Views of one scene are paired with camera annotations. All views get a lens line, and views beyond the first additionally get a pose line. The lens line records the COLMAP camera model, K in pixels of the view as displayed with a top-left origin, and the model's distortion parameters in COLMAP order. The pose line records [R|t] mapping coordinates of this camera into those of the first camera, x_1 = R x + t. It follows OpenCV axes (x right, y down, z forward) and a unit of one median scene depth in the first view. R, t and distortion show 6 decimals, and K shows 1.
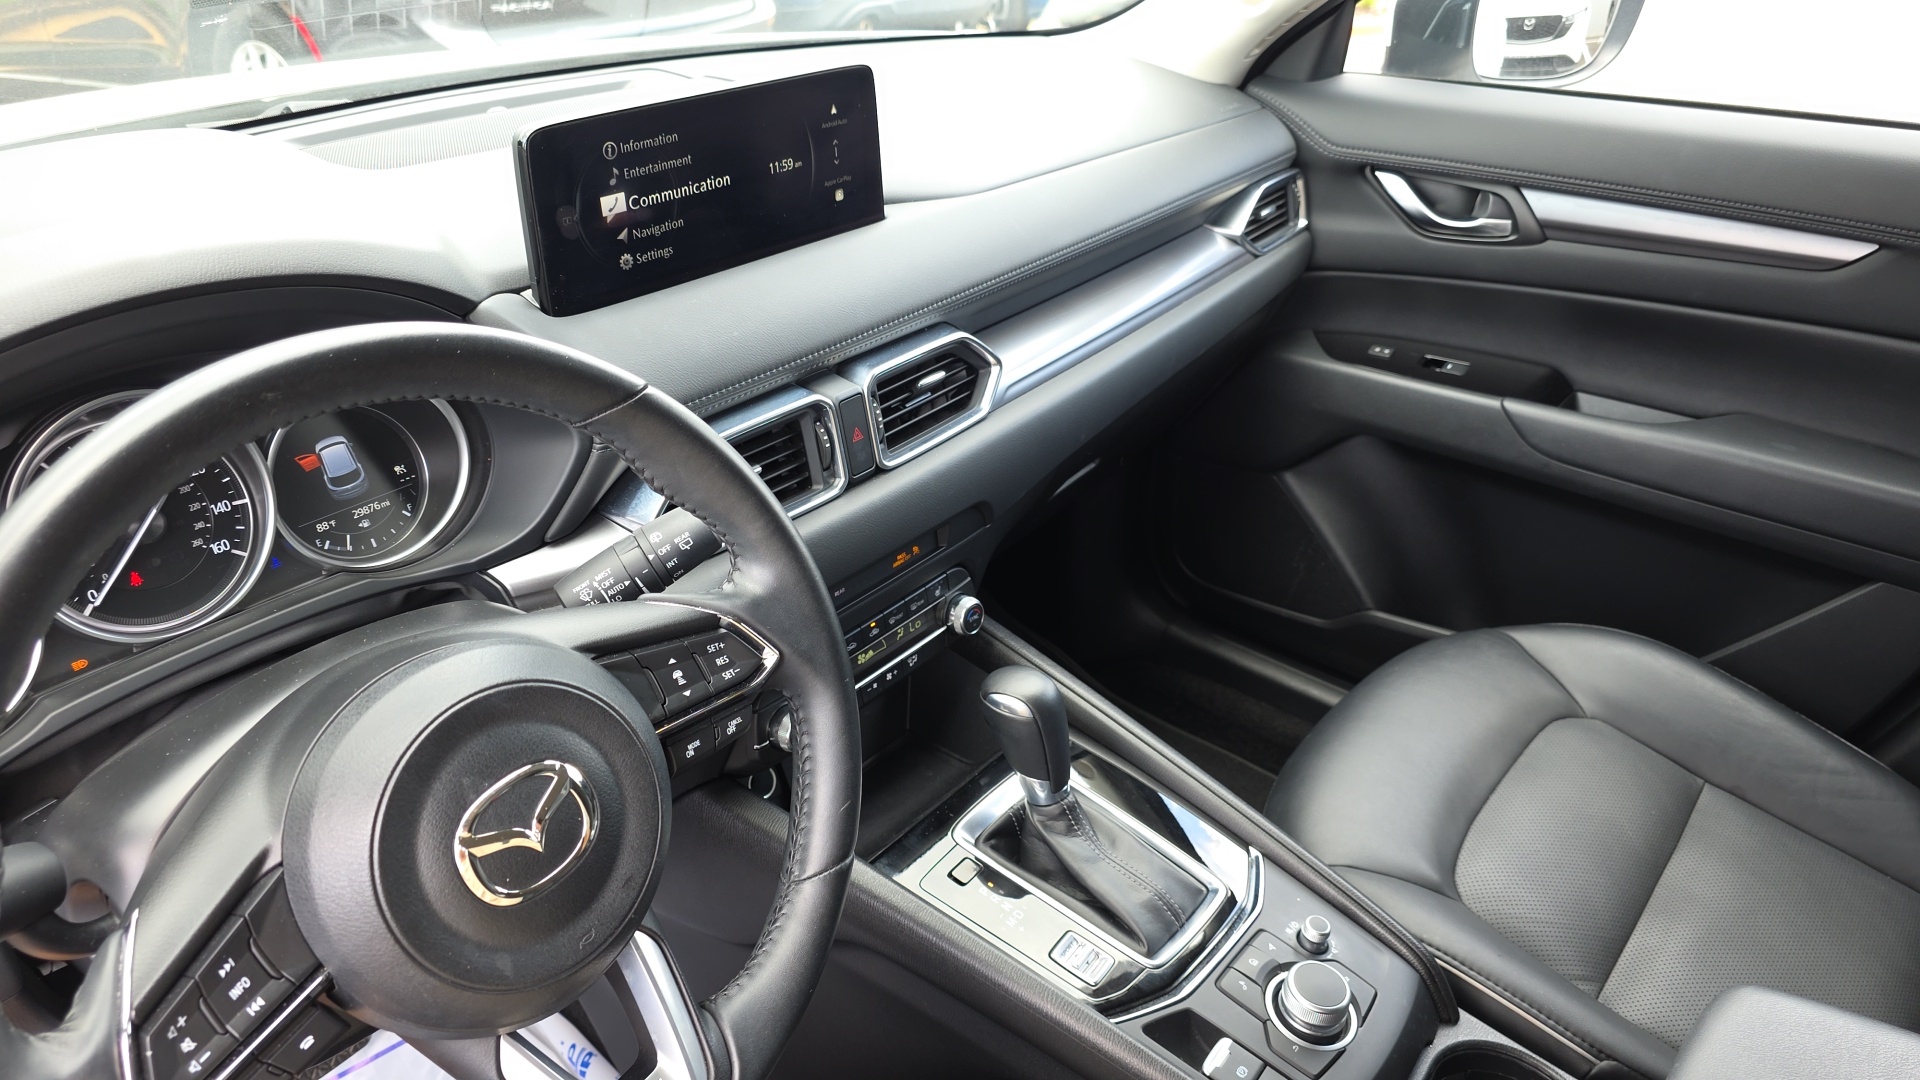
lens RADIAL K [[1297.7, 0, 954.2], [0, 1297.7, 550.0], [0, 0, 1]] dist [0.045714, -0.054391]
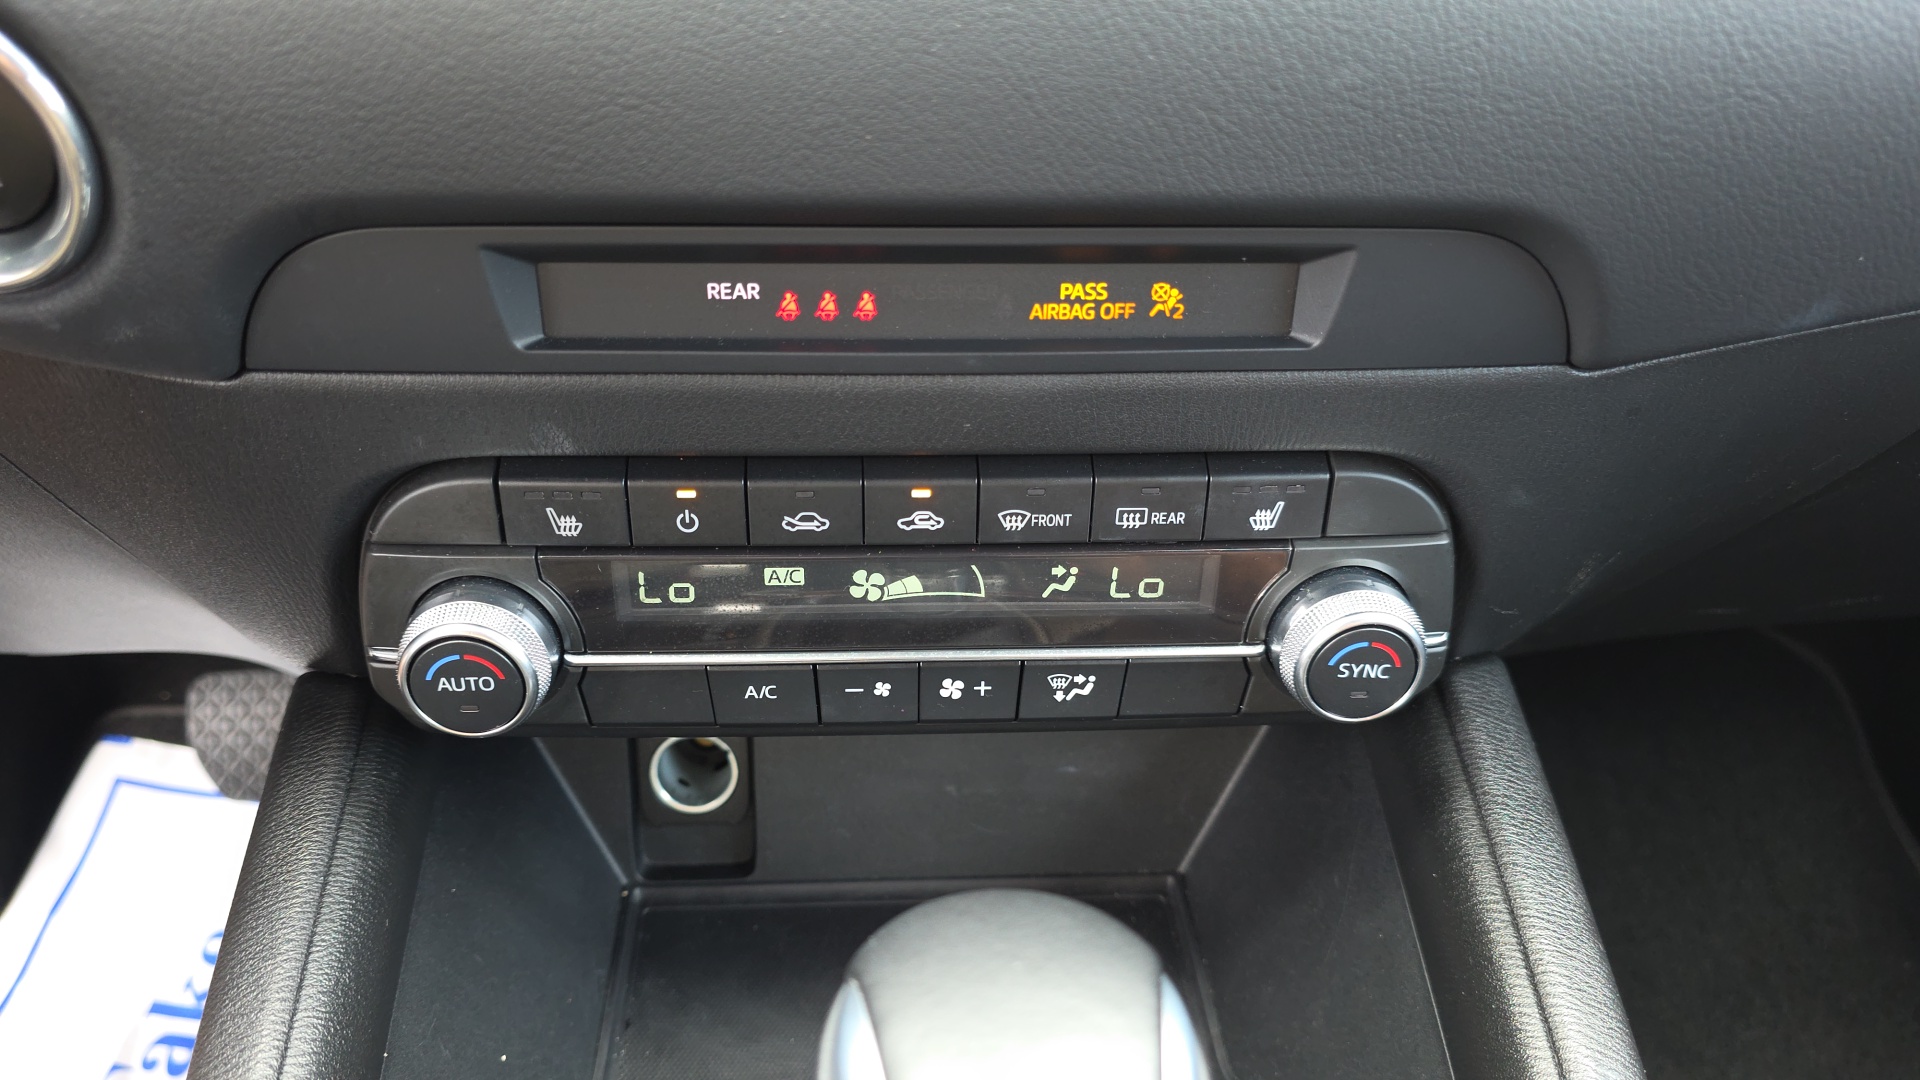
lens RADIAL K [[1292.4, 0, 939.0], [0, 1292.4, 533.5], [0, 0, 1]] dist [0.062675, -0.064046]
pose [[0.678728, 0.430529, -0.594957, 0.110833], [-0.389829, 0.897791, 0.204952, 0.006315], [0.622384, 0.092825, 0.777188, 0.783274]]
